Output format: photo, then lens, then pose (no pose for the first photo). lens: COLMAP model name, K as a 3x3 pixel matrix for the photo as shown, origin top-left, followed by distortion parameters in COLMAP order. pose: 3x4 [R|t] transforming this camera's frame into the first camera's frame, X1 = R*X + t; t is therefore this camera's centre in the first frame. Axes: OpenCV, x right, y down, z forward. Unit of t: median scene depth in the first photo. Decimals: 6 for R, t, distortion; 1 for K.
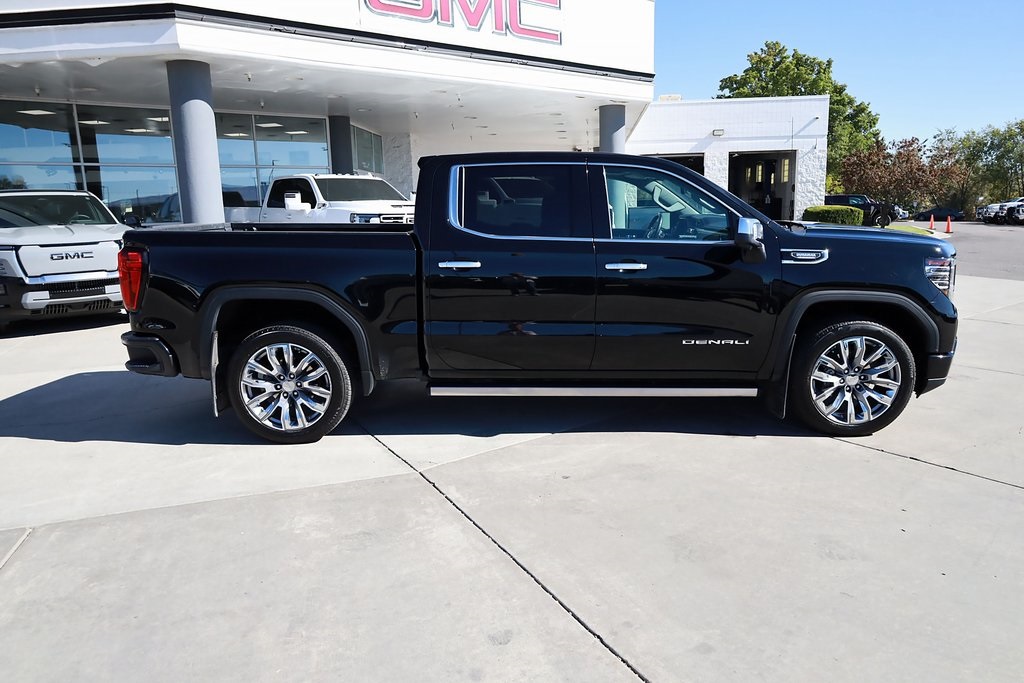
lens RADIAL K [[756.1, 0, 540.4], [0, 756.1, 355.5], [0, 0, 1]] dist [-0.020419, 0.002352]
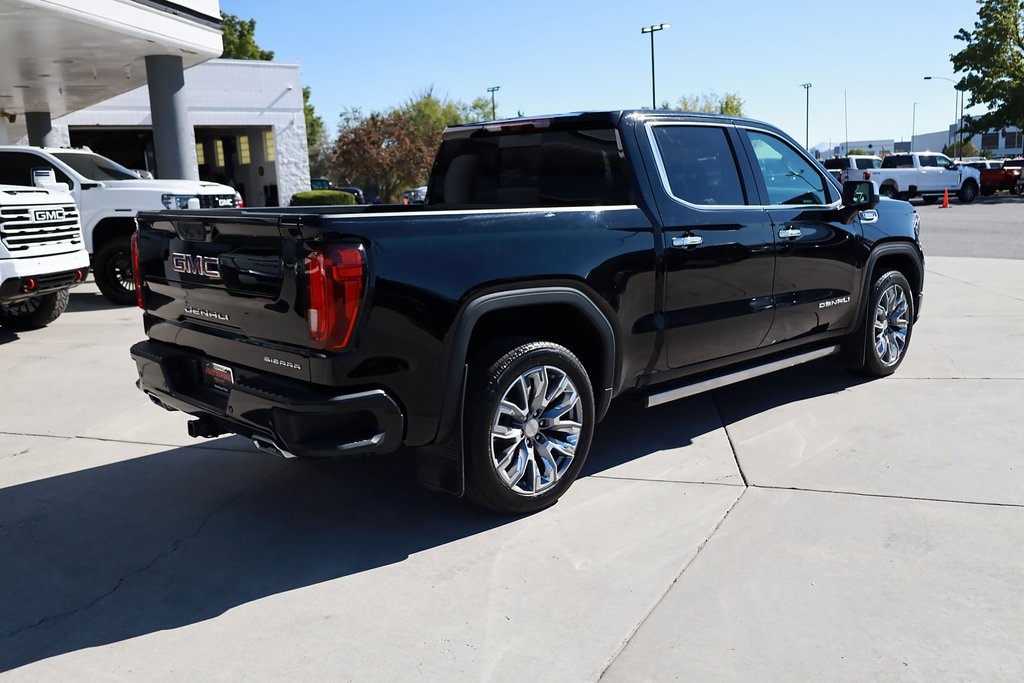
lens RADIAL K [[936.3, 0, 486.4], [0, 936.3, 352.7], [0, 0, 1]] dist [0.017824, 0.000000]
pose [[0.717126, -0.135191, 0.683706, -0.238537], [0.158267, 0.986966, 0.029152, -0.015247], [-0.678735, 0.087302, 0.729175, 0.097327]]
